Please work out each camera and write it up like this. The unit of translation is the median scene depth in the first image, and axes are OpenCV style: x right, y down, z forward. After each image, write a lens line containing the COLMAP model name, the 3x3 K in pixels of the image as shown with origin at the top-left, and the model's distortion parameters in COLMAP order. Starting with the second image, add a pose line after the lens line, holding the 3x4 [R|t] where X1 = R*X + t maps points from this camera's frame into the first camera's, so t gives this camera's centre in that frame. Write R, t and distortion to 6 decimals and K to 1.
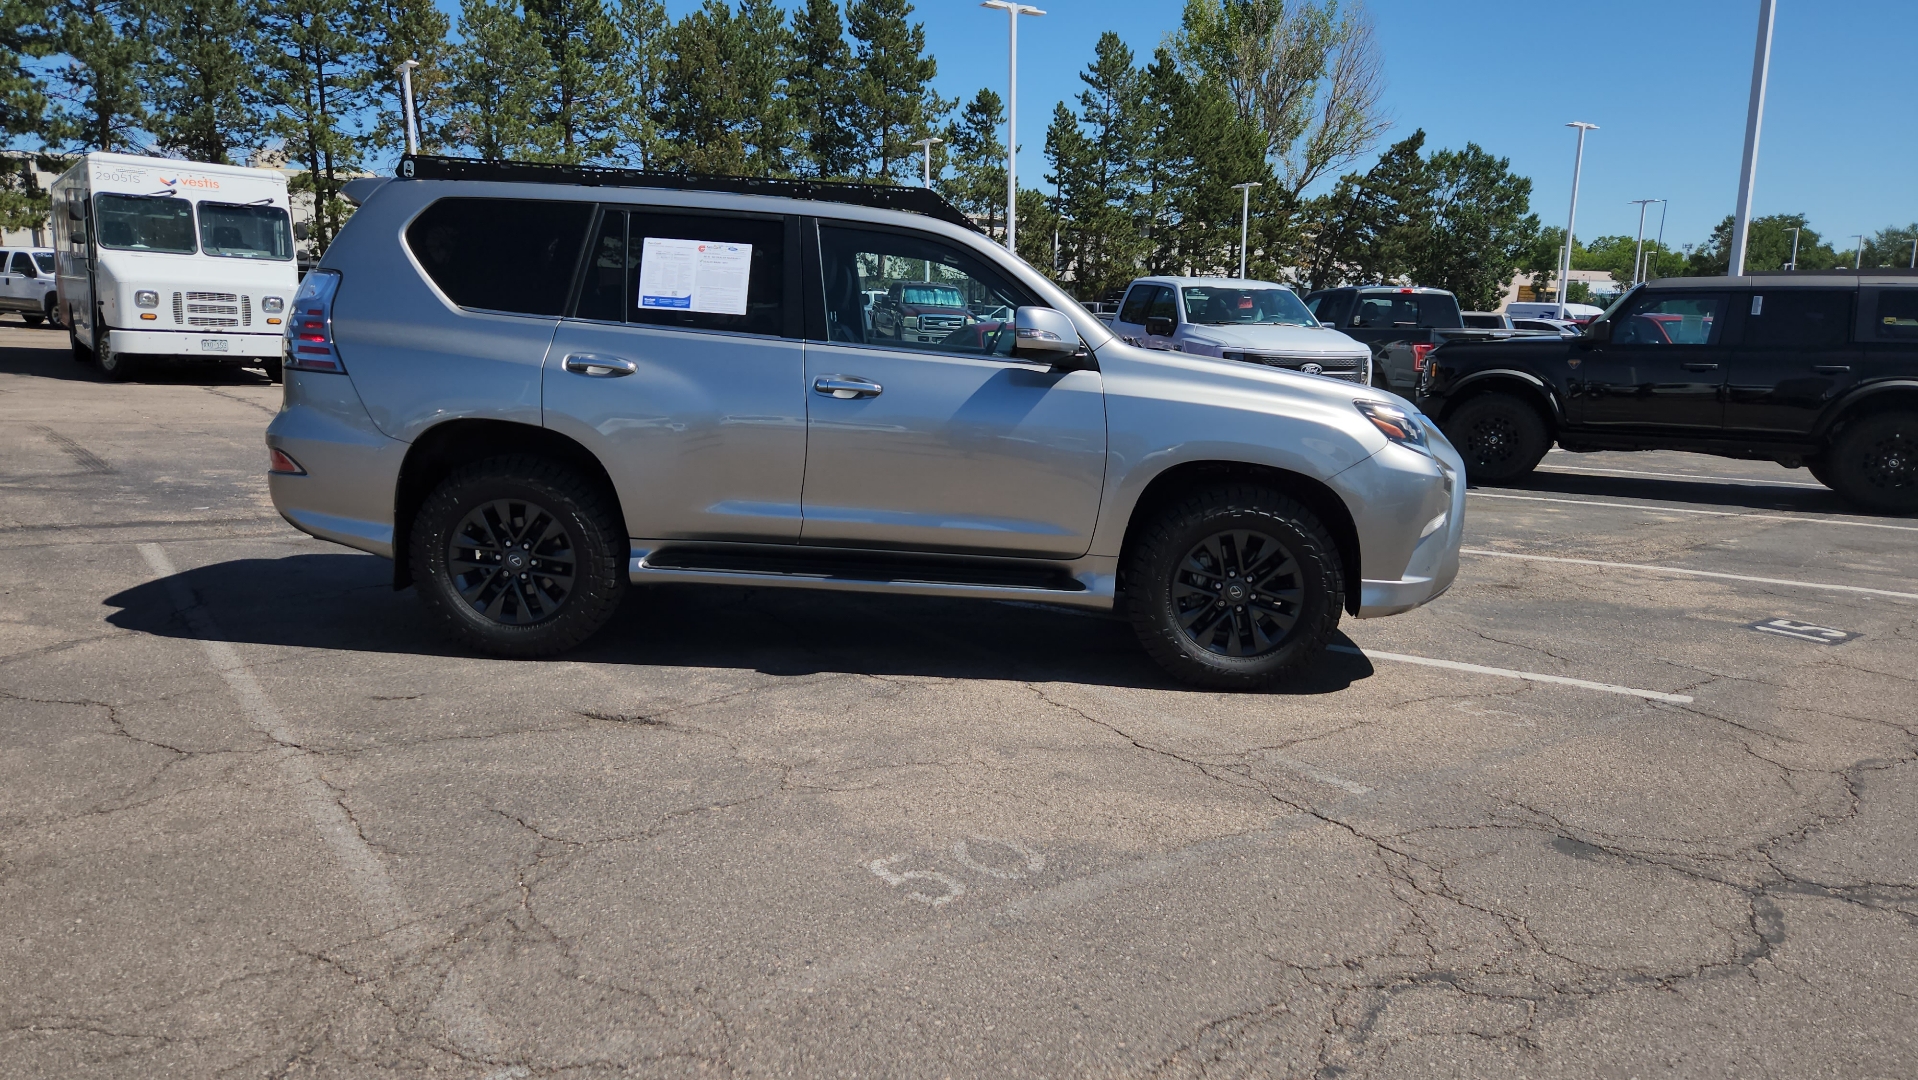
lens RADIAL K [[1263.2, 0, 932.2], [0, 1263.2, 546.2], [0, 0, 1]] dist [0.071896, -0.054903]
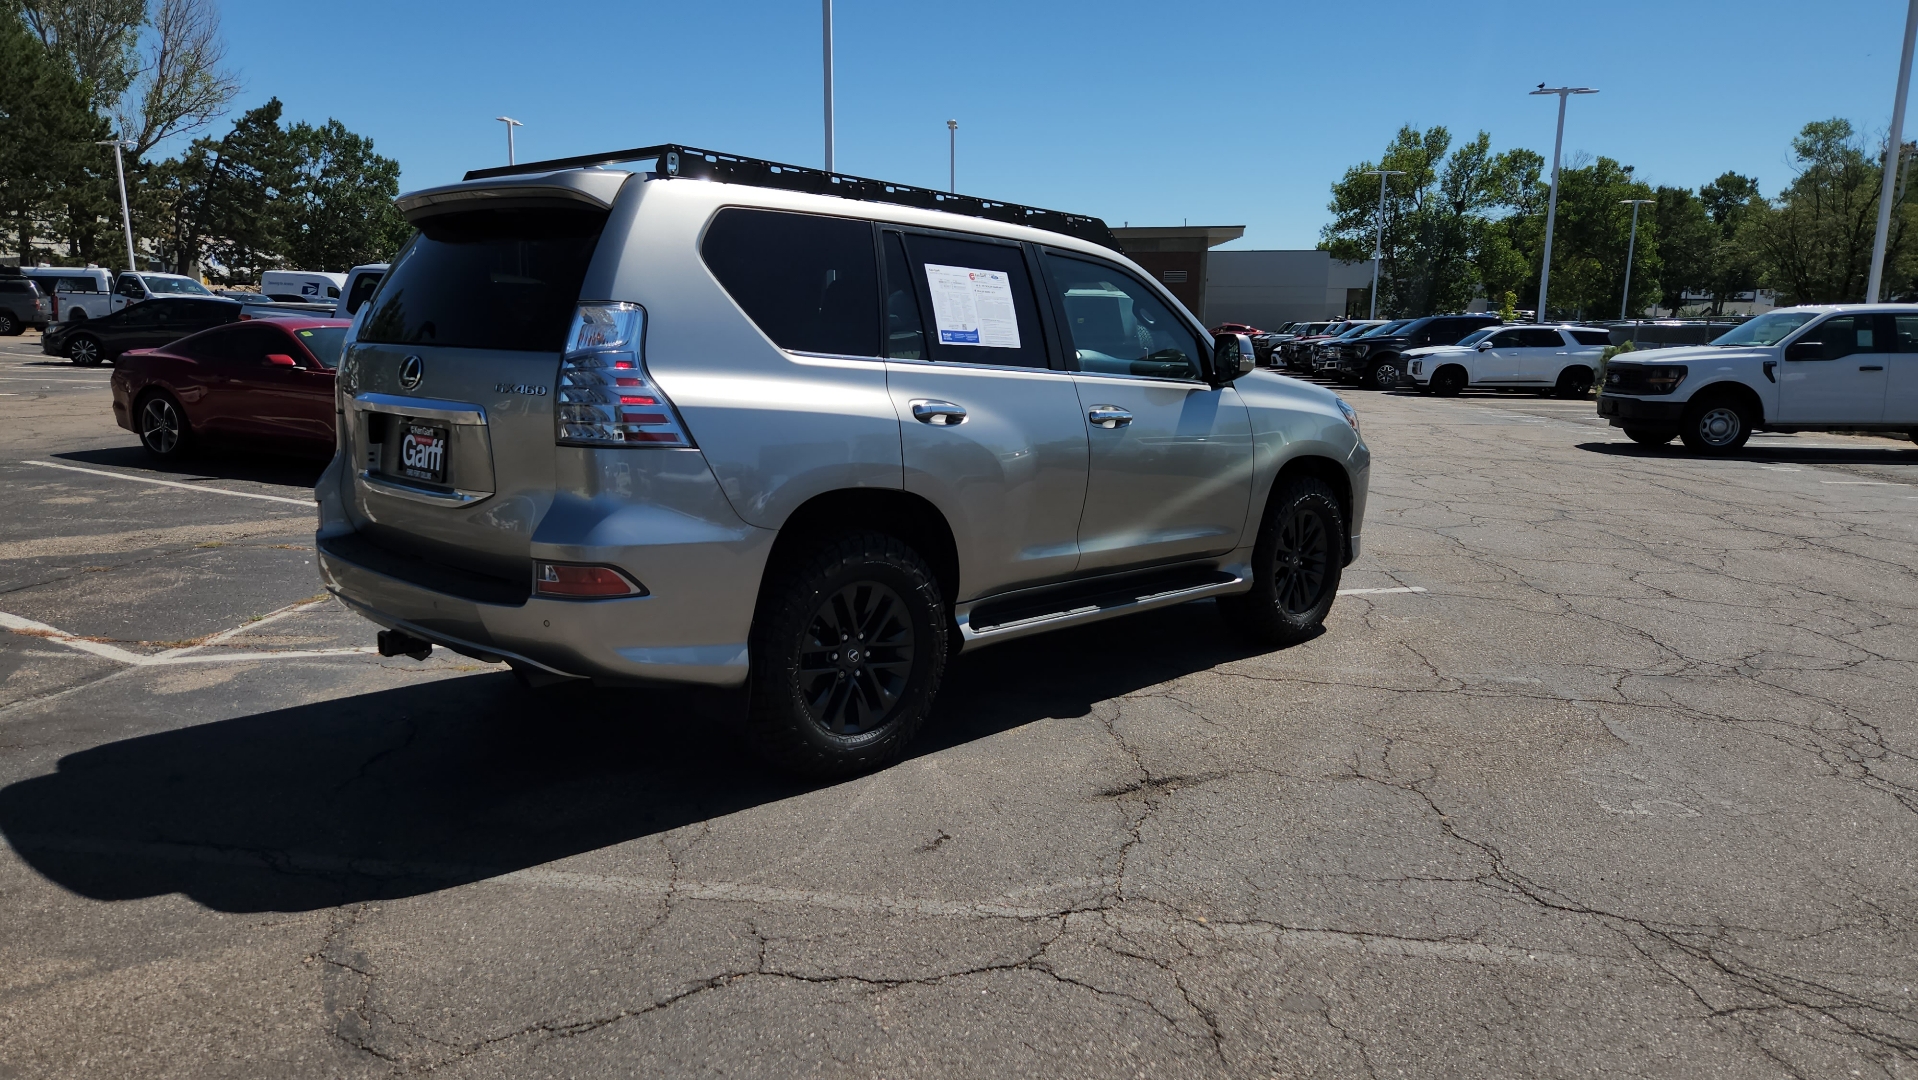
lens RADIAL K [[1279.7, 0, 909.4], [0, 1279.7, 540.1], [0, 0, 1]] dist [0.076796, -0.066440]
pose [[0.677622, -0.137473, 0.722447, -0.055418], [0.130979, 0.989227, 0.065386, -0.006959], [-0.723653, 0.050319, 0.688327, 0.025069]]
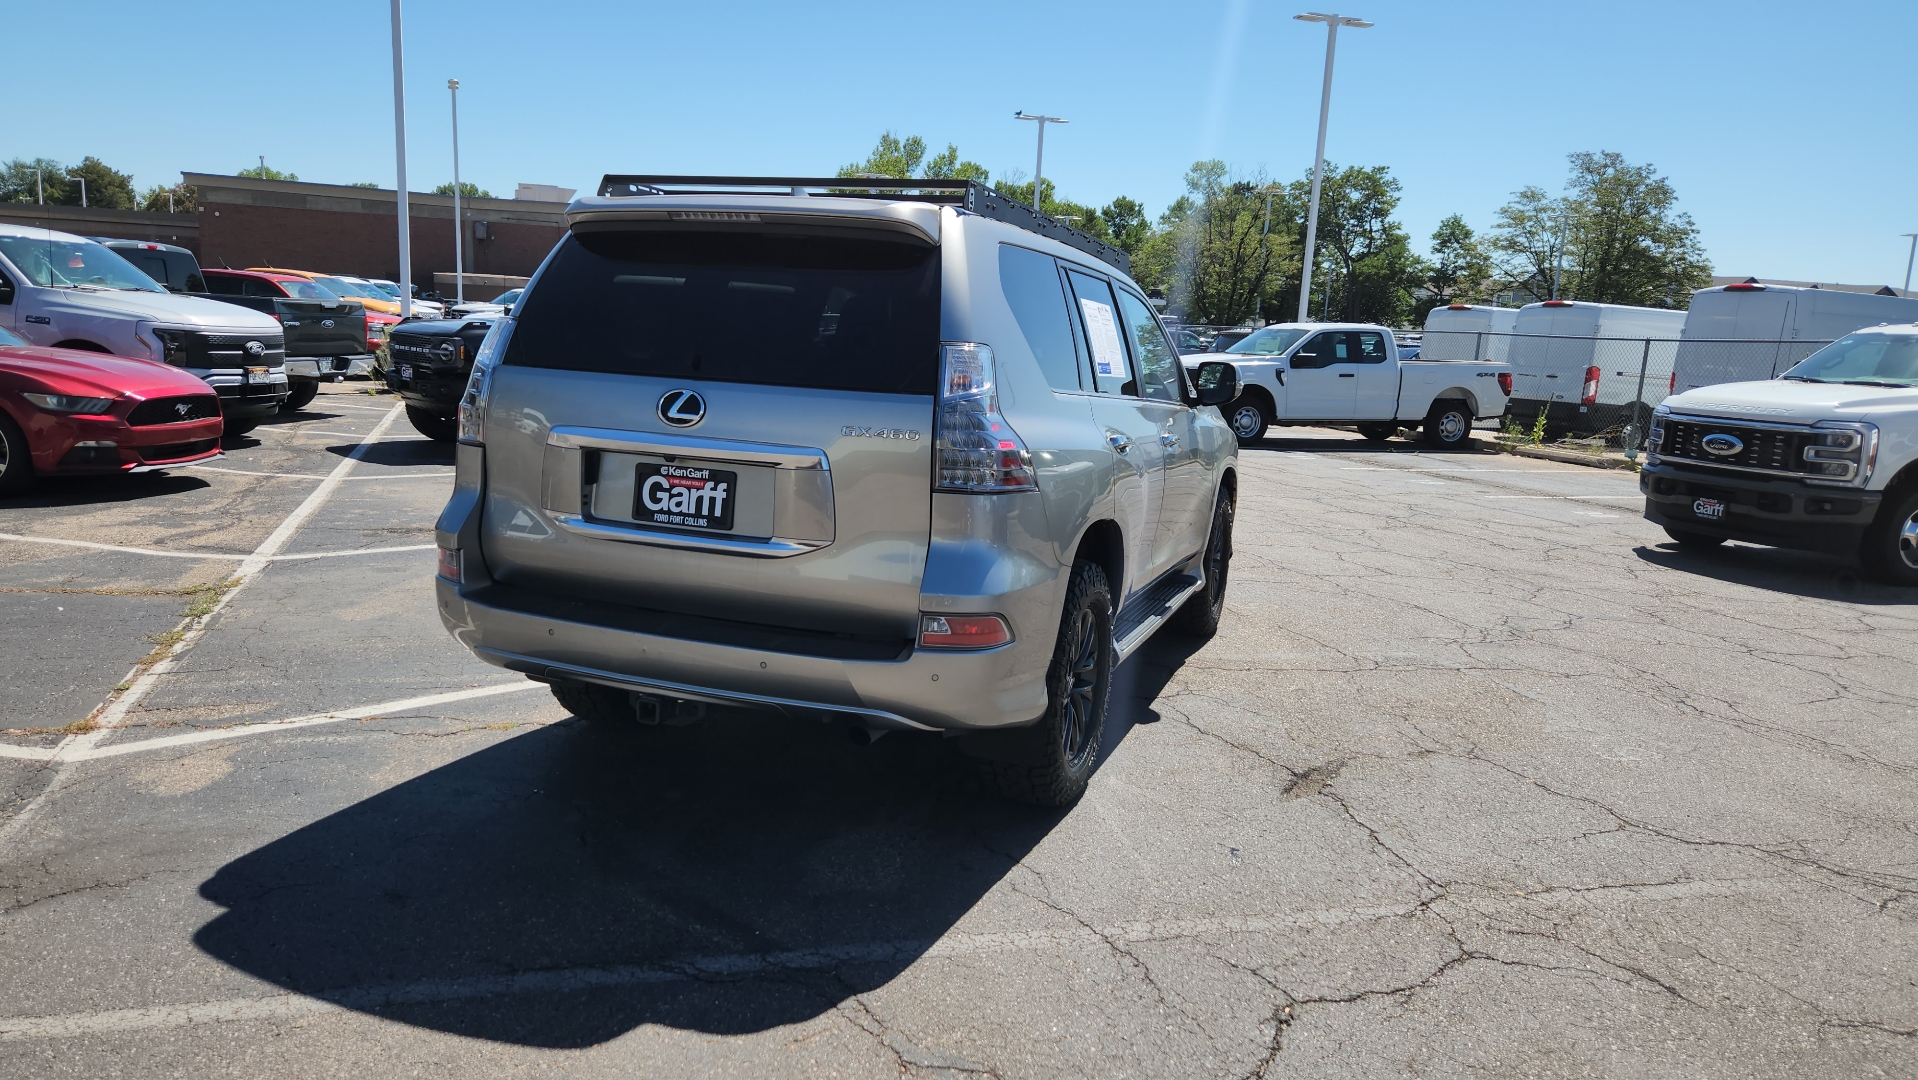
lens RADIAL K [[1279.7, 0, 909.4], [0, 1279.7, 540.1], [0, 0, 1]] dist [0.076796, -0.066440]
pose [[0.334379, -0.166998, 0.927525, -0.070422], [0.123795, 0.983431, 0.132435, -0.012858], [-0.934273, 0.070540, 0.349512, 0.049747]]
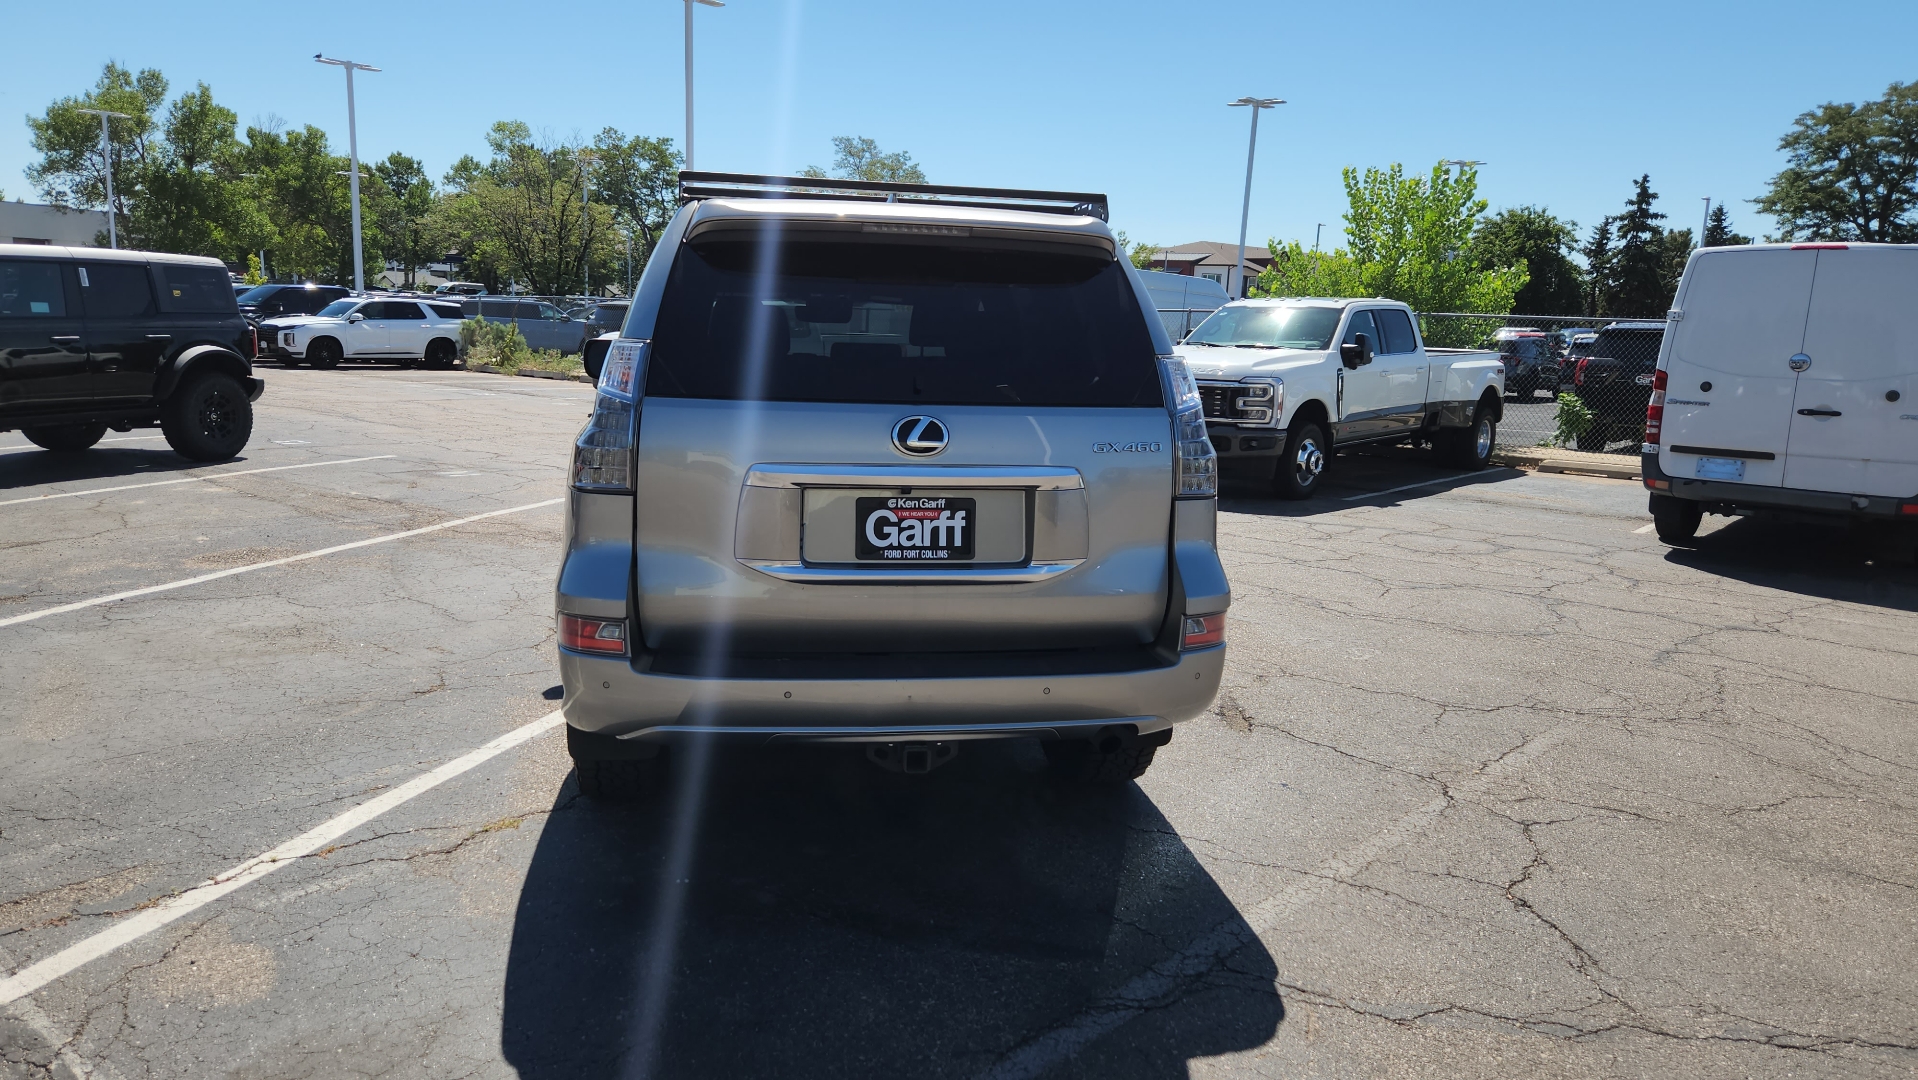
lens RADIAL K [[1290.6, 0, 920.4], [0, 1290.6, 539.1], [0, 0, 1]] dist [0.071715, -0.057483]
pose [[-0.198165, -0.196235, 0.960324, -0.072102], [0.132654, 0.965370, 0.224640, -0.018499], [-0.971151, 0.171906, -0.165271, 0.079068]]
